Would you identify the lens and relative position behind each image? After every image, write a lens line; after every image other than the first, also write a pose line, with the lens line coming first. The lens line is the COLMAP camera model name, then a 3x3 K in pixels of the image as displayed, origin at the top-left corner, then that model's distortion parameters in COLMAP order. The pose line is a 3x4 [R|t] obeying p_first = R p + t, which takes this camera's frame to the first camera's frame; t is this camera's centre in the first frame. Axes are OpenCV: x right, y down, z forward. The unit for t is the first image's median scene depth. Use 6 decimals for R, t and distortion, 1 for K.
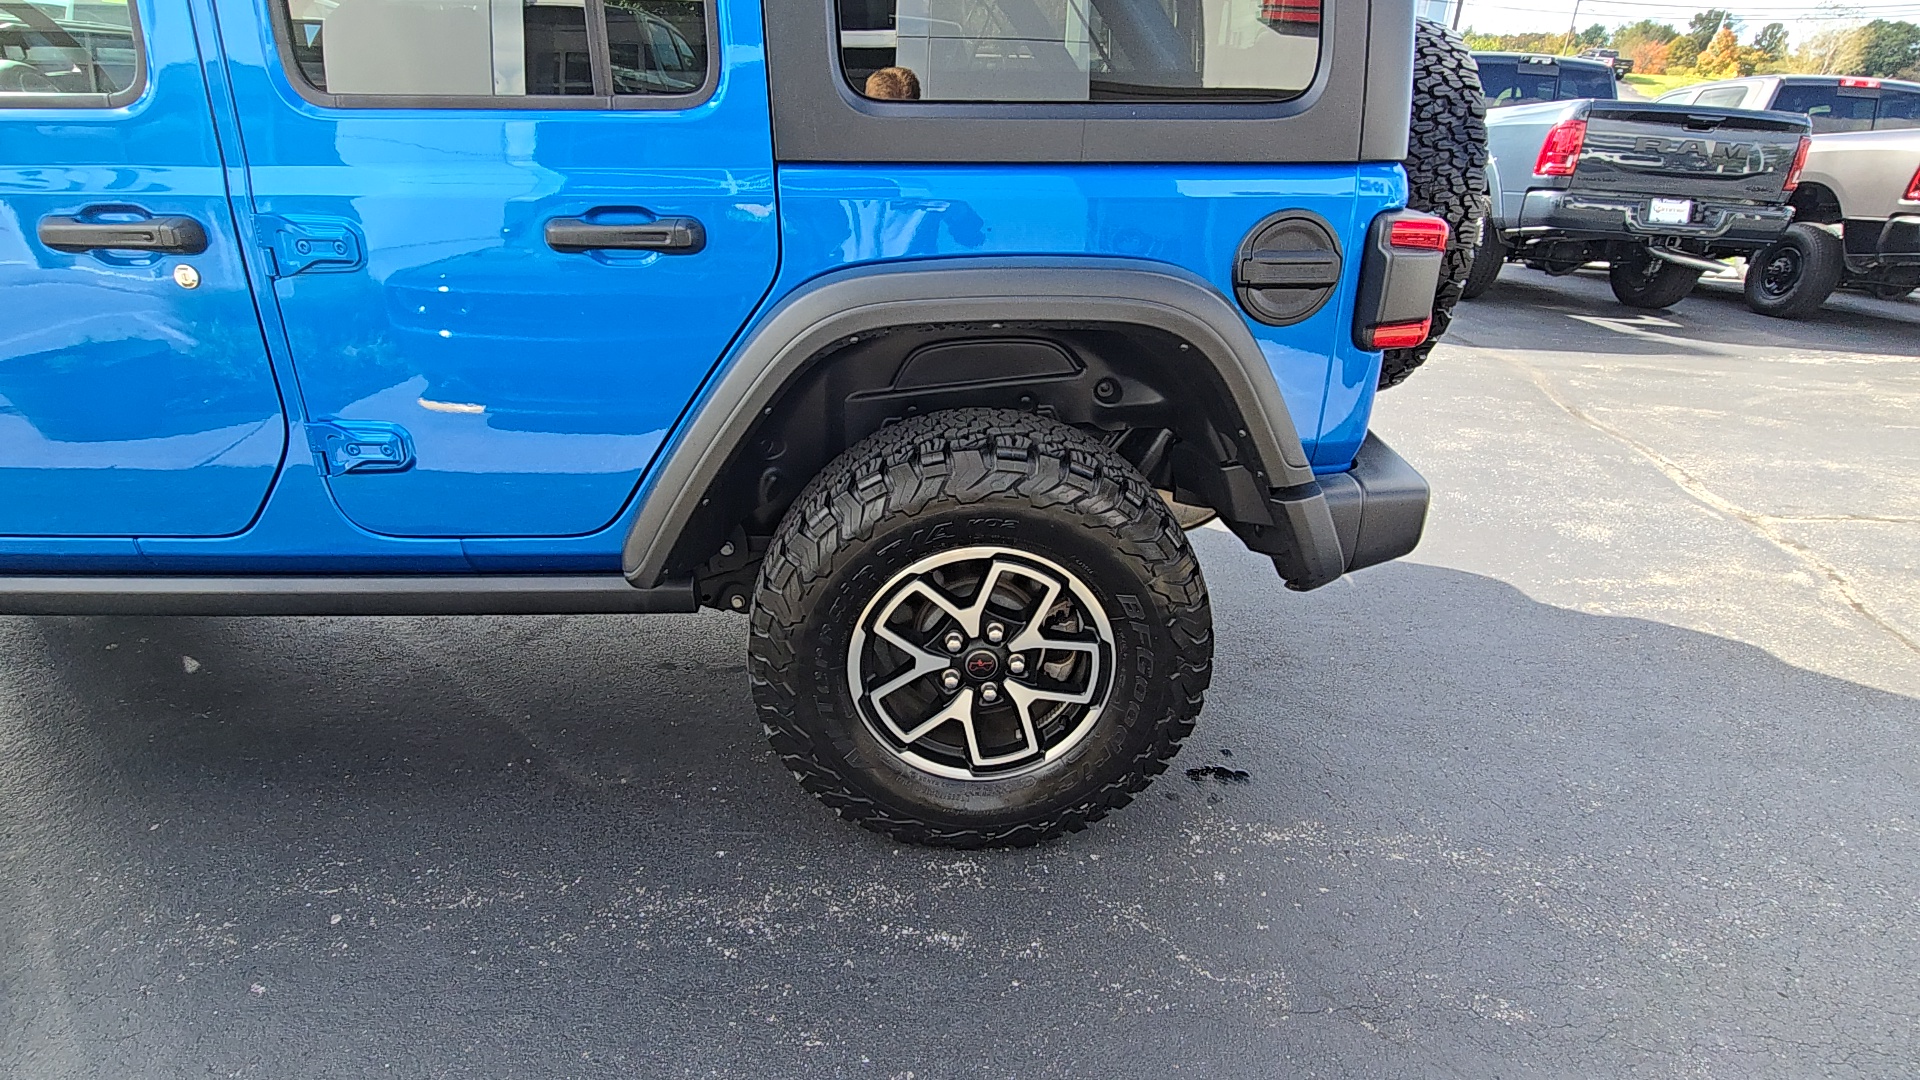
lens RADIAL K [[963.9, 0, 961.4], [0, 963.9, 544.8], [0, 0, 1]] dist [-0.001167, -0.001155]
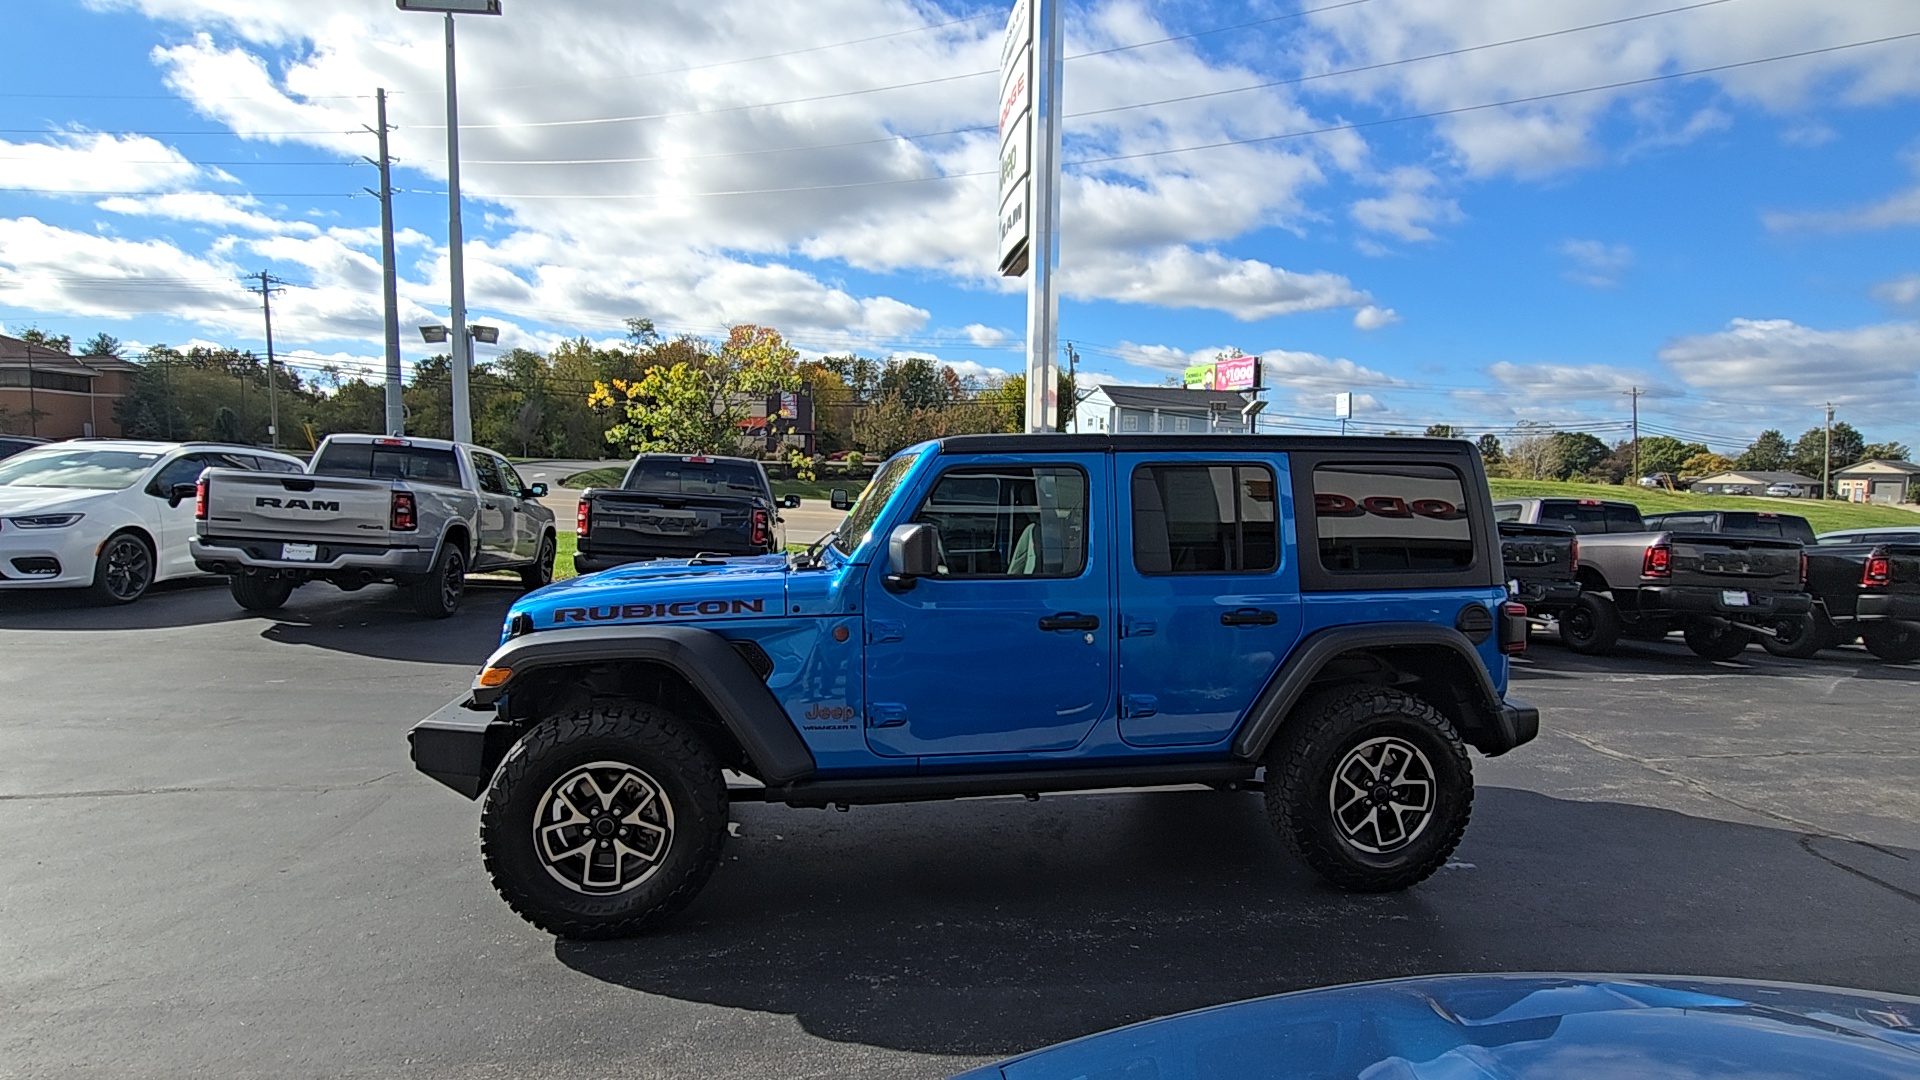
lens RADIAL K [[963.9, 0, 958.1], [0, 963.9, 555.4], [0, 0, 1]] dist [-0.001167, -0.001155]
pose [[0.990087, -0.016700, 0.139458, -1.246440], [0.065987, 0.931809, -0.356899, 0.337673], [-0.123989, 0.362563, 0.923674, -1.159616]]
